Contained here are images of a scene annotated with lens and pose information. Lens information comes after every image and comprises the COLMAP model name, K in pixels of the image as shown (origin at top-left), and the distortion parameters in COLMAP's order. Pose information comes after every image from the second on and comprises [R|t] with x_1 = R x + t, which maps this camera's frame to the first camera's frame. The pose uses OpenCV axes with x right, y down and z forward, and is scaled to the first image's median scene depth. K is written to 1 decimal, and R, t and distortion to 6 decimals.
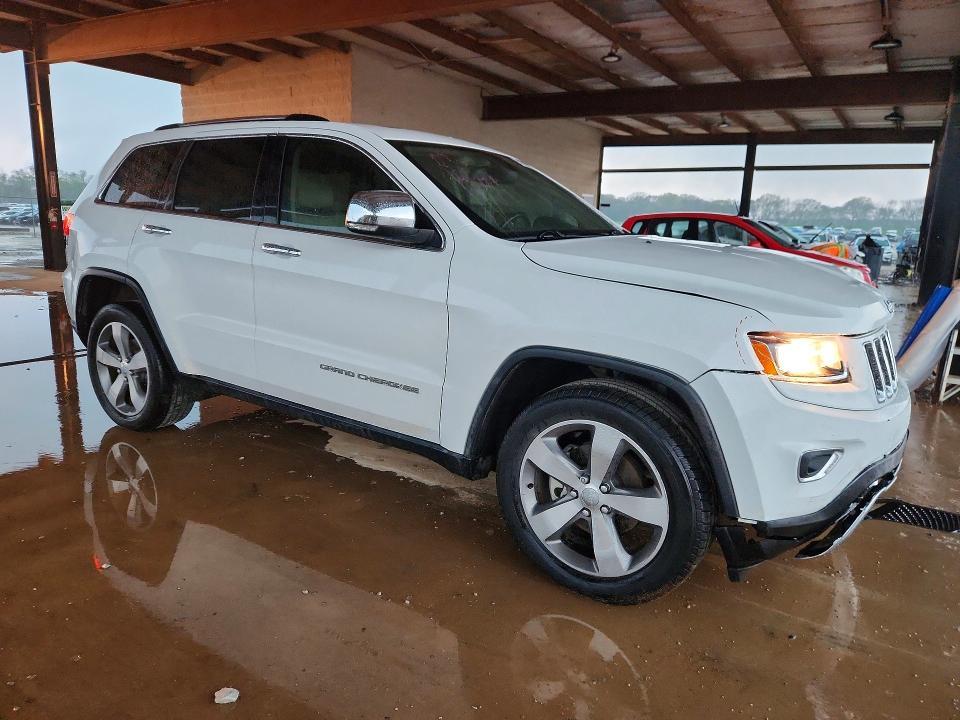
lens RADIAL K [[684.8, 0, 478.2], [0, 684.8, 366.8], [0, 0, 1]] dist [0.004975, 0.001278]
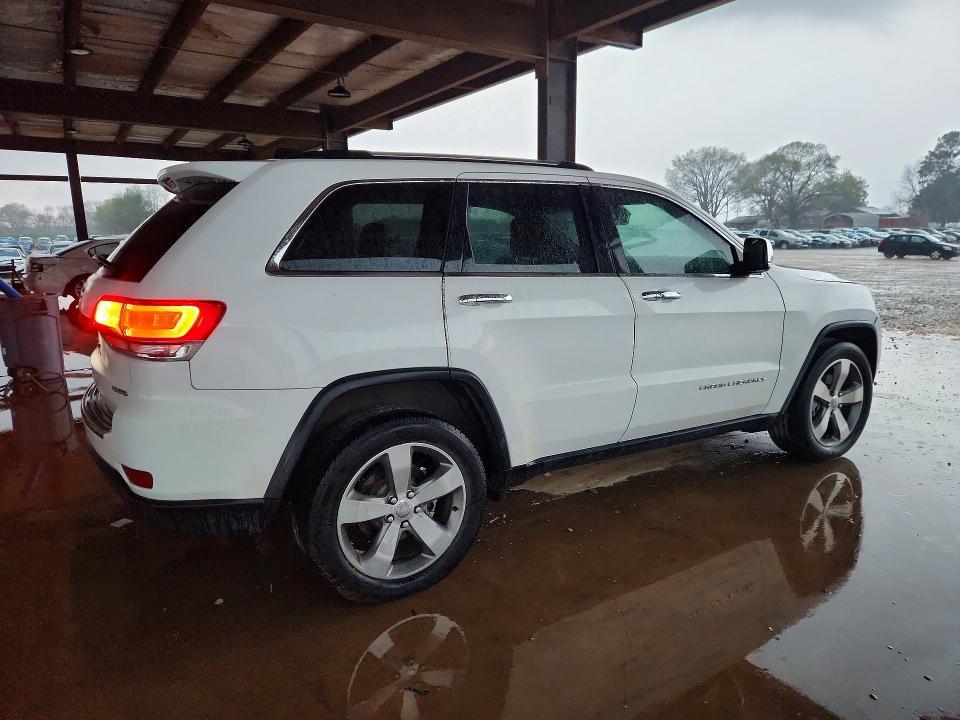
lens RADIAL K [[684.8, 0, 478.0], [0, 684.8, 353.8], [0, 0, 1]] dist [0.004975, 0.001278]
pose [[0.383533, -0.193433, 0.903043, -0.276905], [0.214057, 0.969810, 0.116823, -0.053032], [-0.898377, 0.148498, 0.413360, 0.167664]]
